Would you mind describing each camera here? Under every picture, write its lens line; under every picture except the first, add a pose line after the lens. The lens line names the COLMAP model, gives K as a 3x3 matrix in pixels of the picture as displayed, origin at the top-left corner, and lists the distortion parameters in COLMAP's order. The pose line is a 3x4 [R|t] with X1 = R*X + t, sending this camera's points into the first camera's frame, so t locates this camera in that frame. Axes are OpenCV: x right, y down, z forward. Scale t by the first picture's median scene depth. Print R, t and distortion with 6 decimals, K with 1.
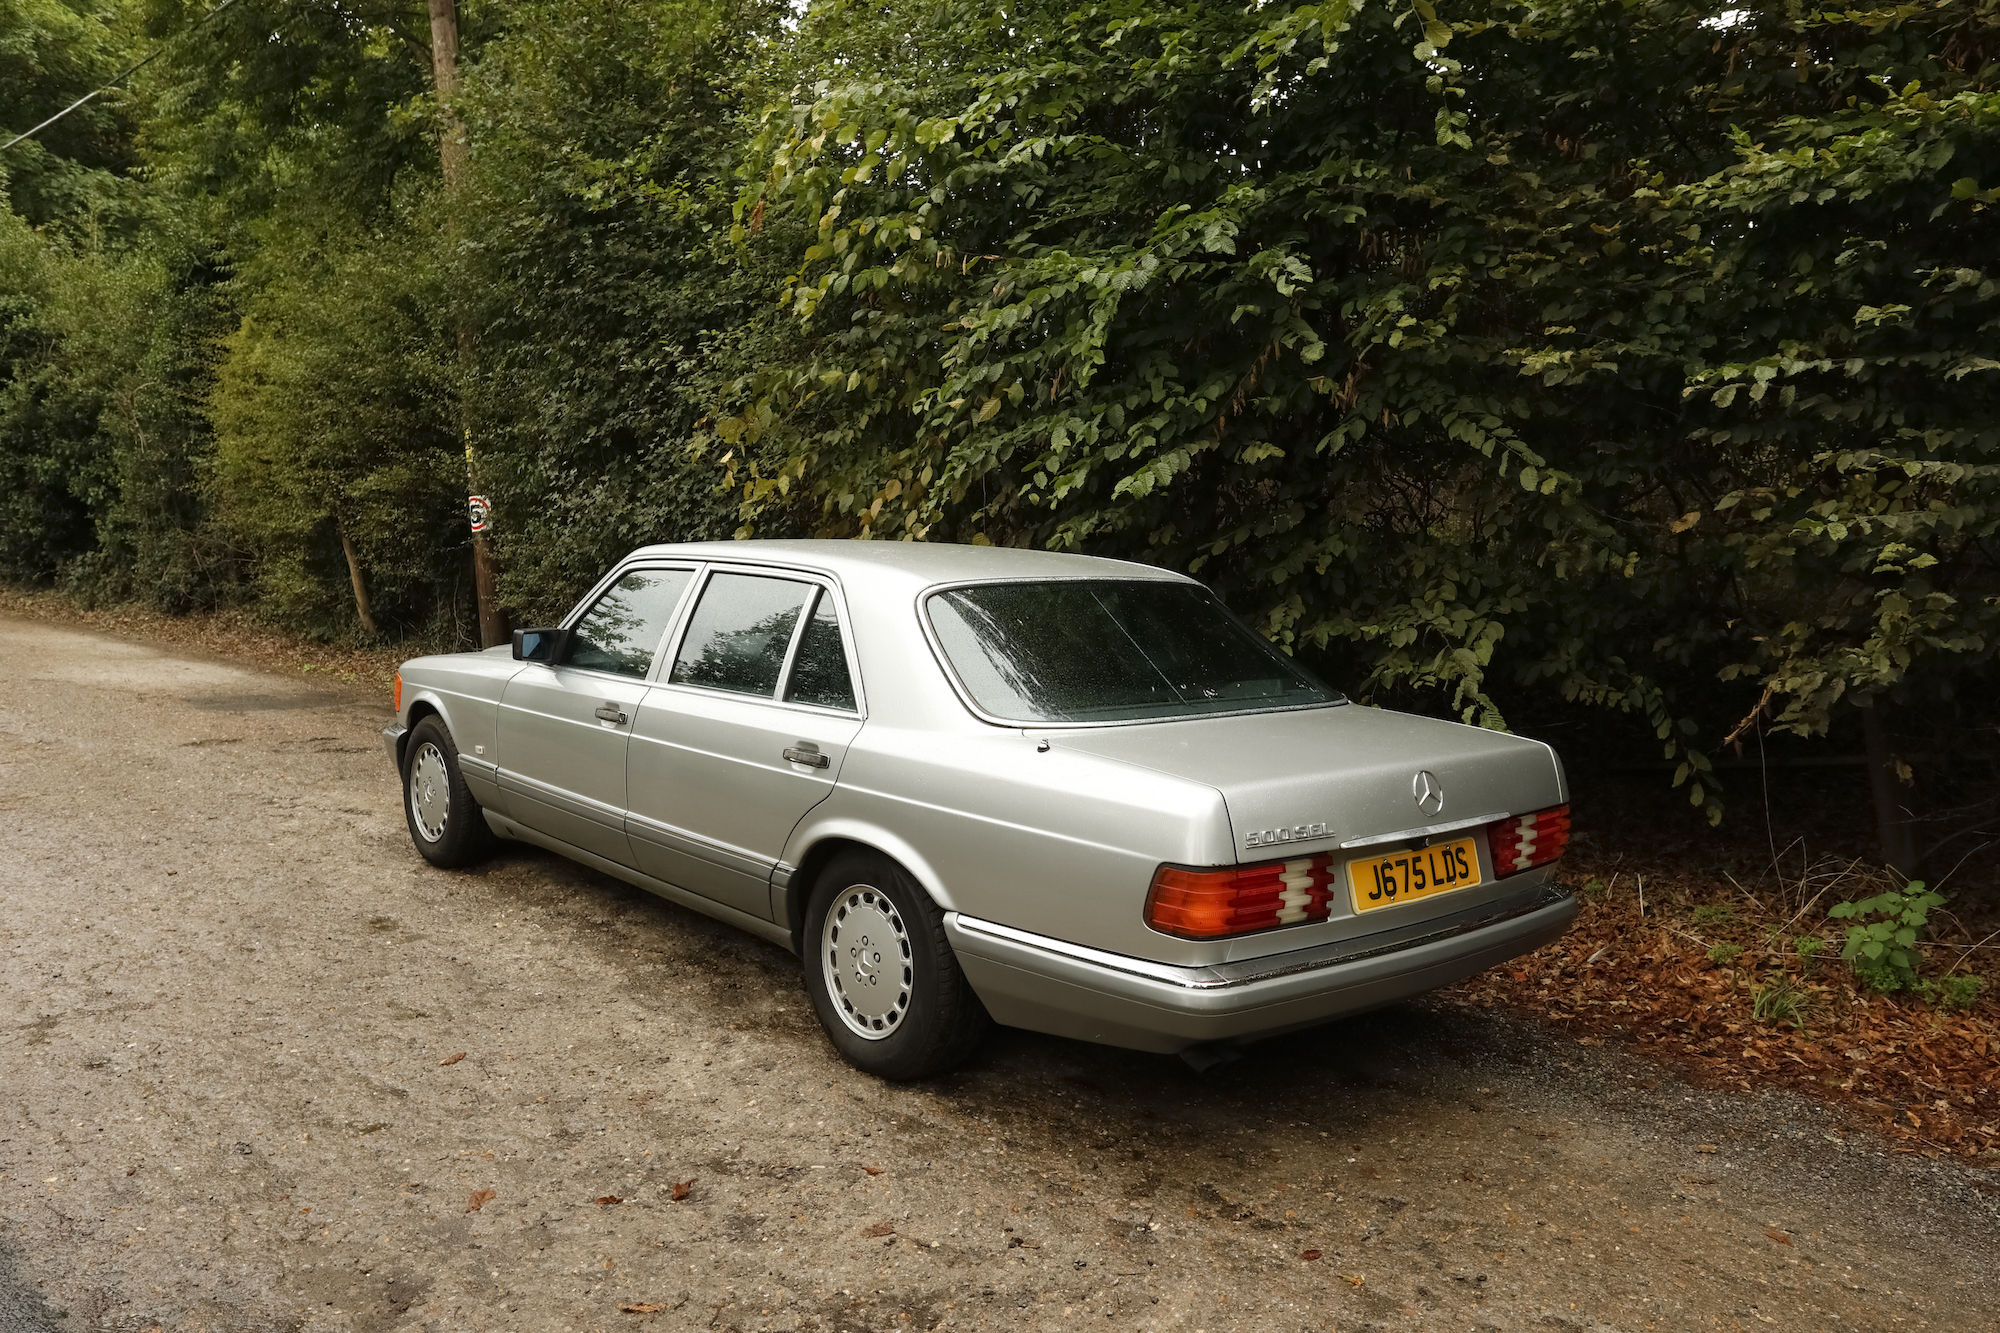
lens RADIAL K [[1613.9, 0, 1018.3], [0, 1613.9, 662.6], [0, 0, 1]] dist [-0.035587, -0.001674]
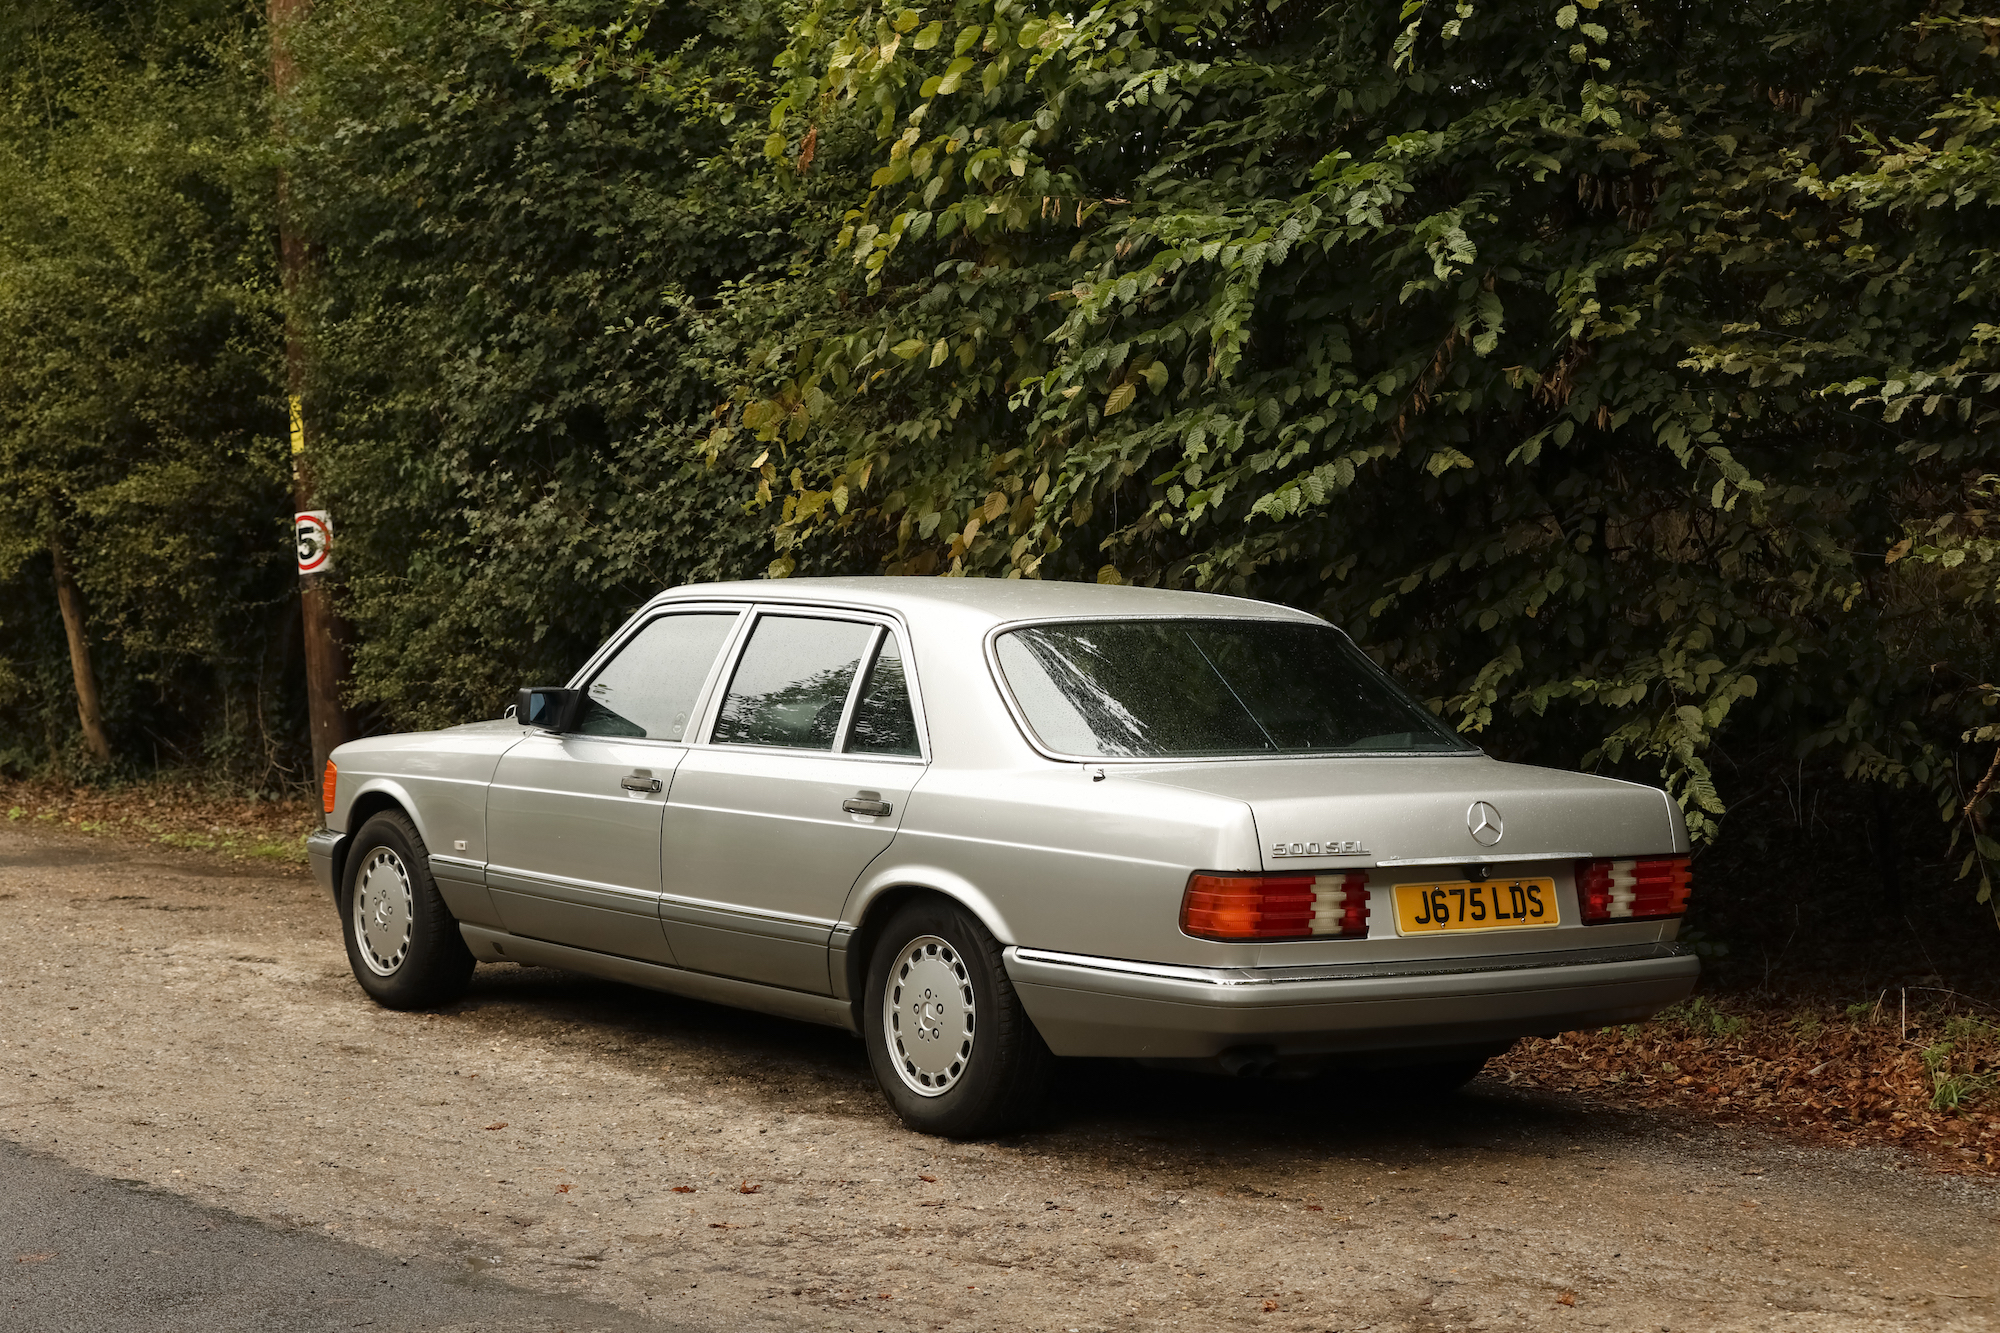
lens RADIAL K [[4057.4, 0, 981.6], [0, 4057.4, 686.6], [0, 0, 1]] dist [-0.521405, 0.000000]
pose [[0.994288, -0.005592, -0.106581, 0.131660], [0.000115, 0.998682, -0.051327, 0.077932], [0.106727, 0.051022, 0.992978, -0.944751]]
